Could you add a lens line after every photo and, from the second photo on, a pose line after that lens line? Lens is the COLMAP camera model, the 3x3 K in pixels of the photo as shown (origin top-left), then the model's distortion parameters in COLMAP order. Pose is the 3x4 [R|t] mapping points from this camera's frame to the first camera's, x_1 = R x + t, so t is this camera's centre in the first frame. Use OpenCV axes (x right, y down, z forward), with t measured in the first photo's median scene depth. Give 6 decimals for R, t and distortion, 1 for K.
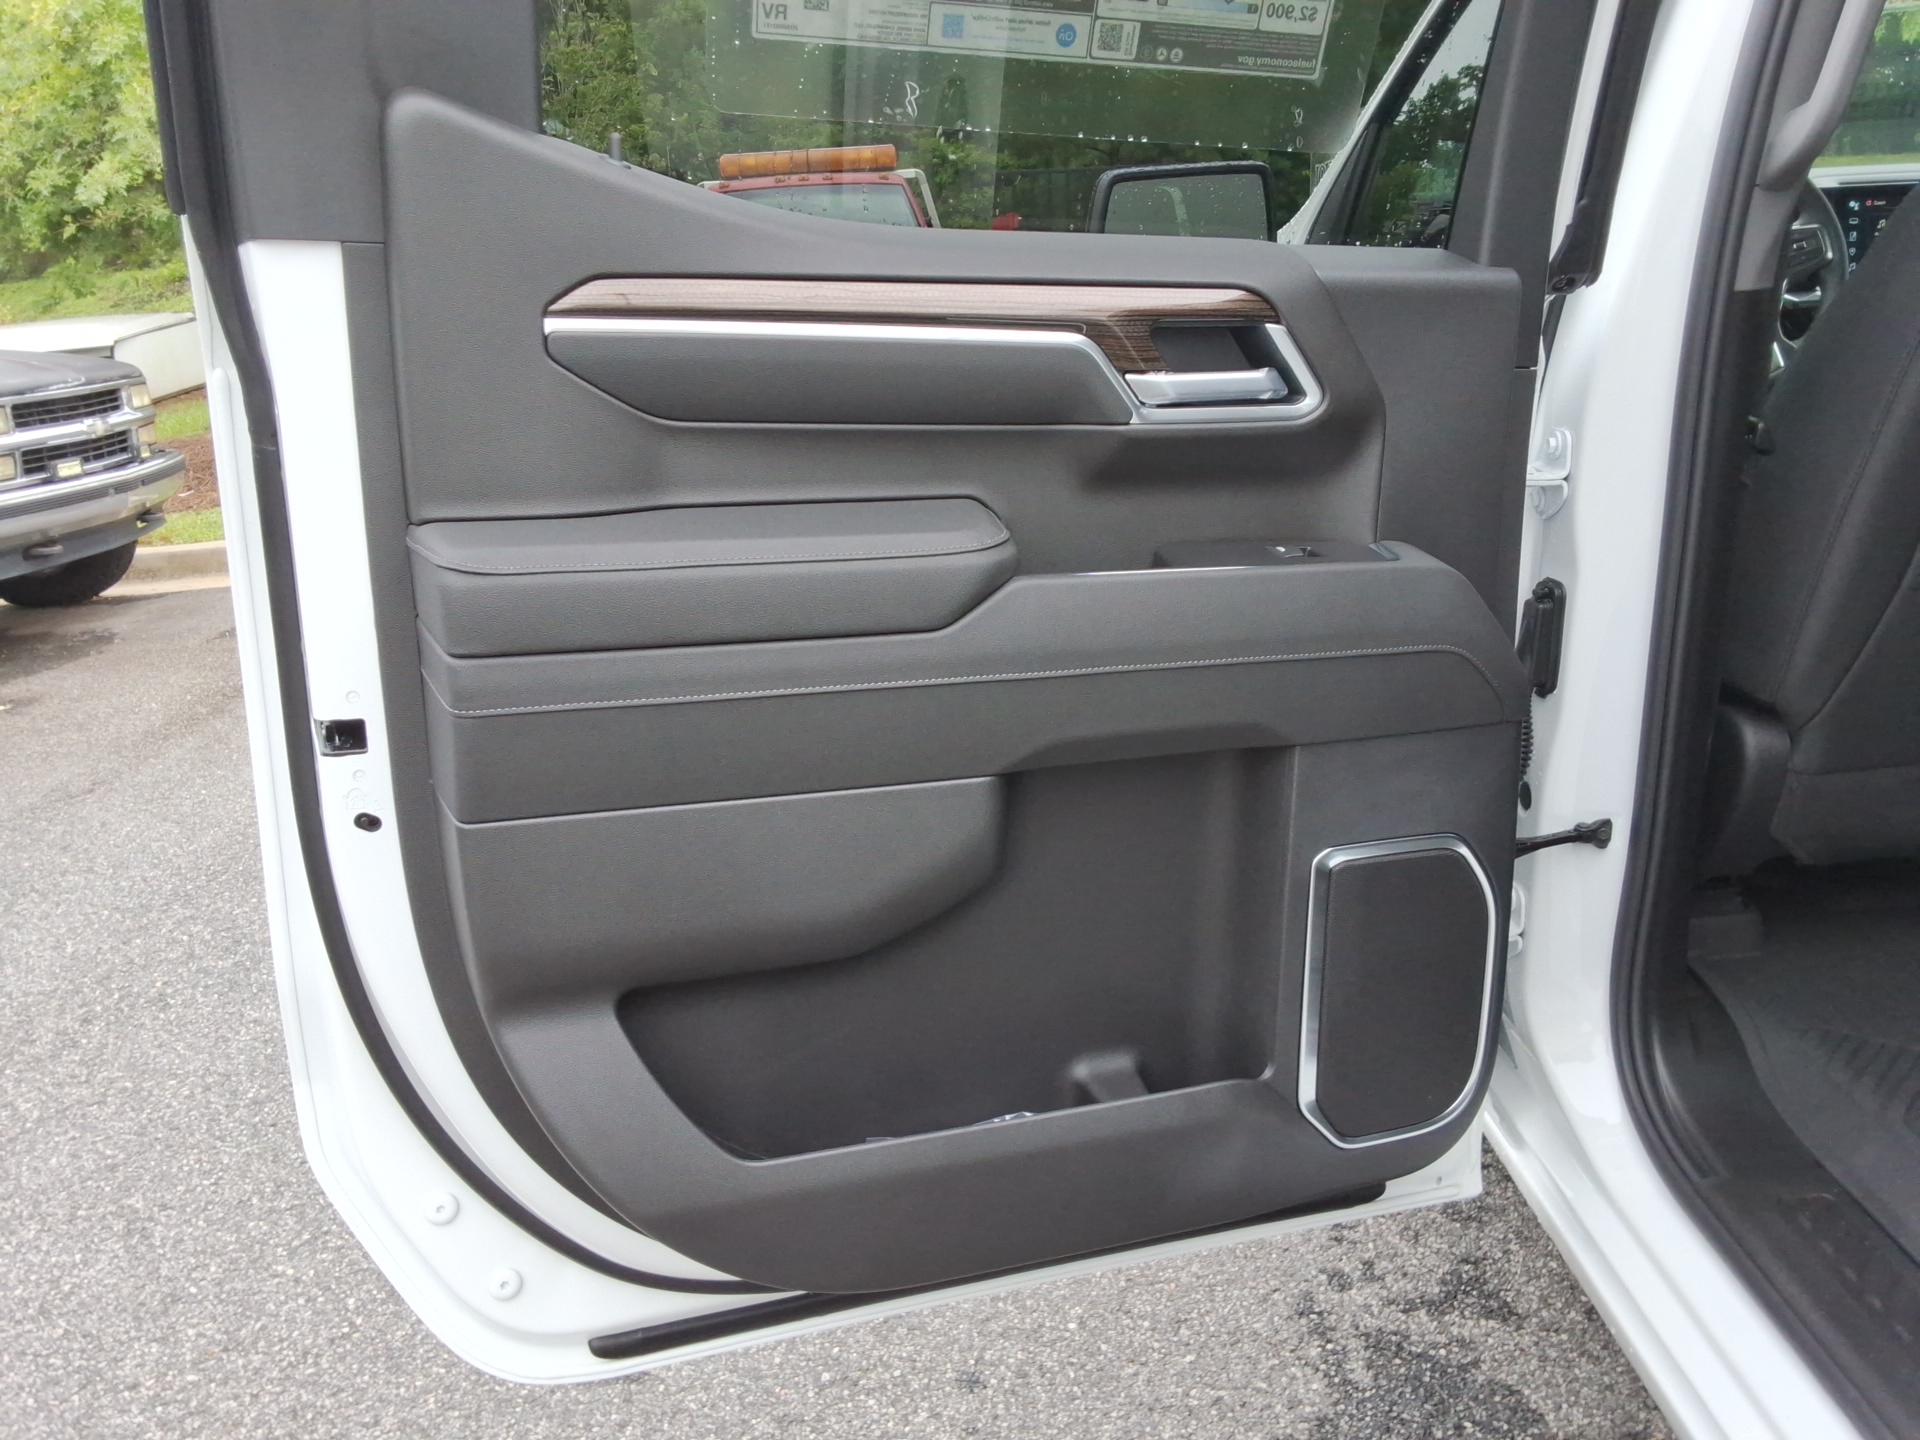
lens RADIAL K [[1538.9, 0, 984.5], [0, 1538.9, 698.2], [0, 0, 1]] dist [0.106481, -0.166851]
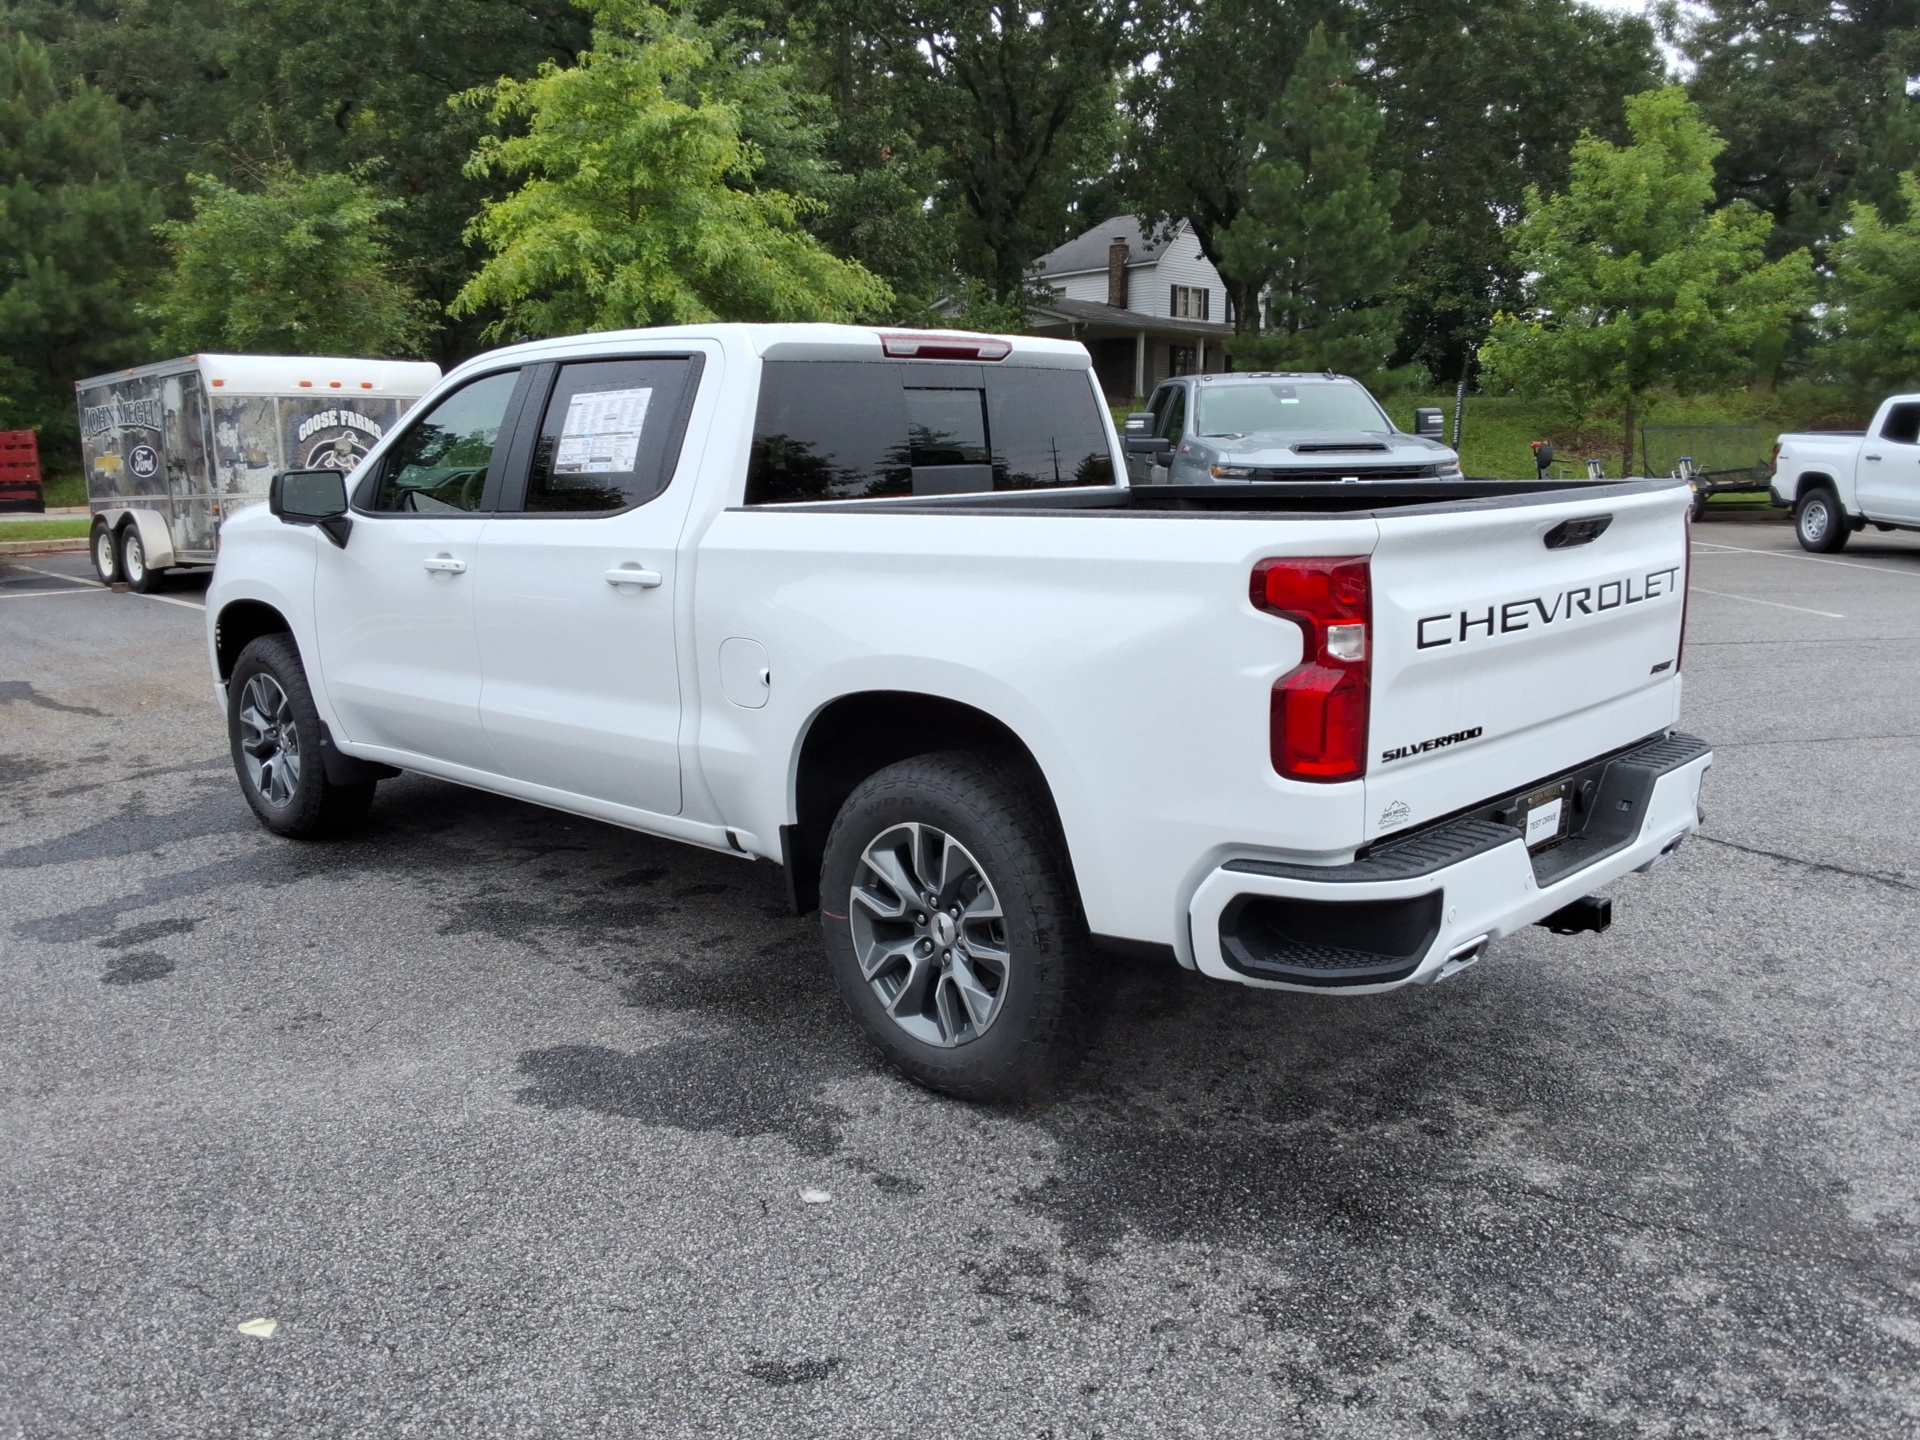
lens RADIAL K [[1538.9, 0, 973.4], [0, 1538.9, 696.4], [0, 0, 1]] dist [0.106481, -0.166851]
pose [[0.714272, -0.078930, 0.695403, -0.262569], [0.174671, 0.982281, -0.067919, 0.110390], [-0.677720, 0.169980, 0.715403, -0.430478]]
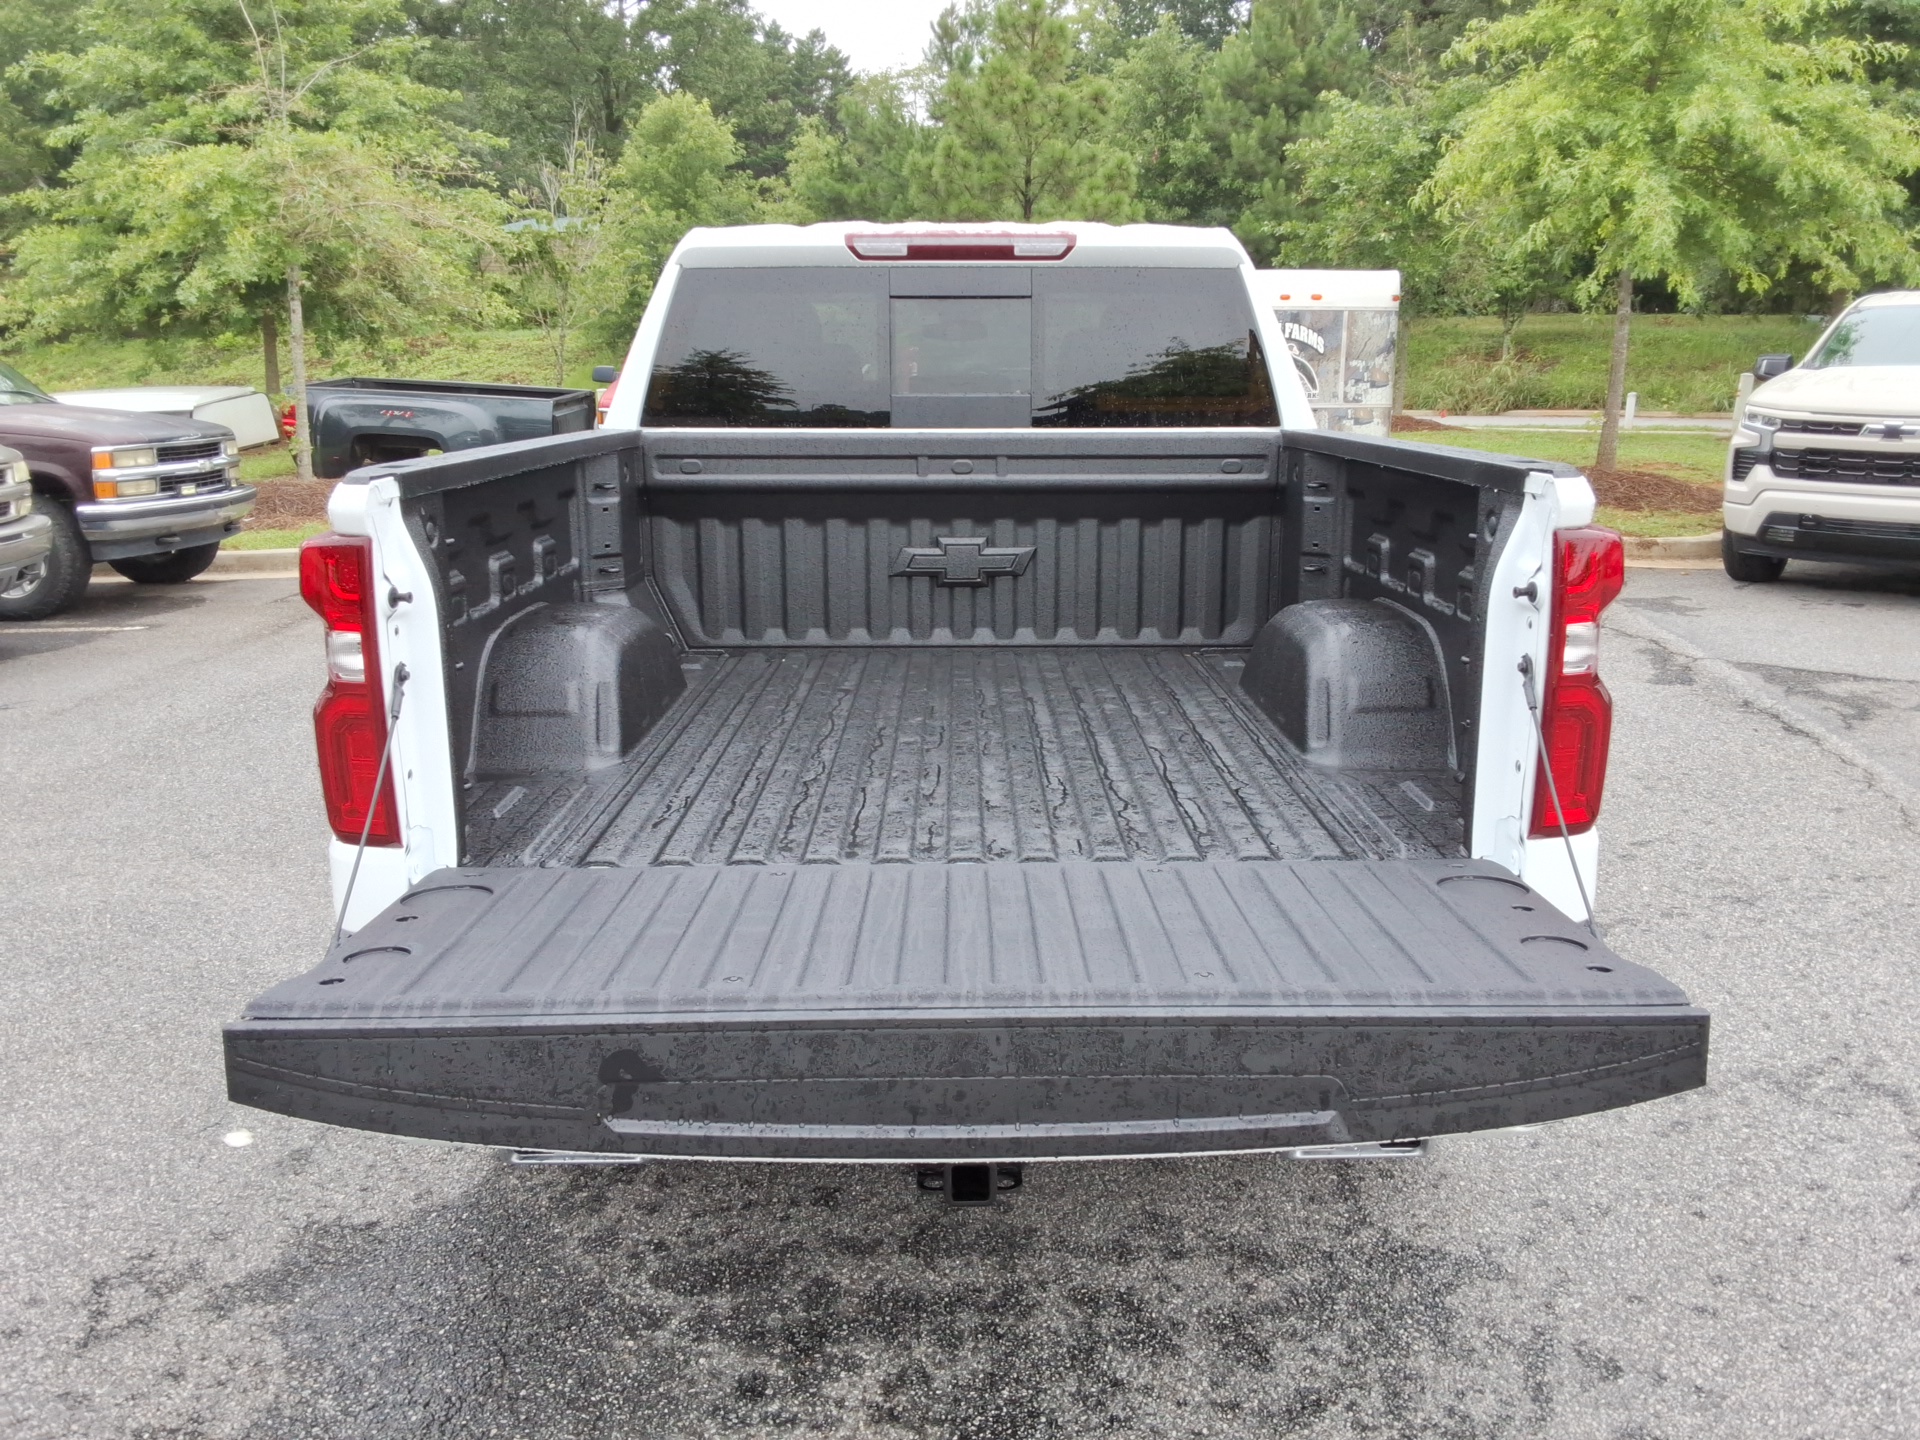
lens RADIAL K [[1538.9, 0, 974.5], [0, 1538.9, 700.1], [0, 0, 1]] dist [0.106481, -0.166851]
pose [[0.998561, 0.052299, -0.011897, 0.214541], [-0.052923, 0.996780, -0.060232, 0.105944], [0.008709, 0.060775, 0.998114, -0.500893]]
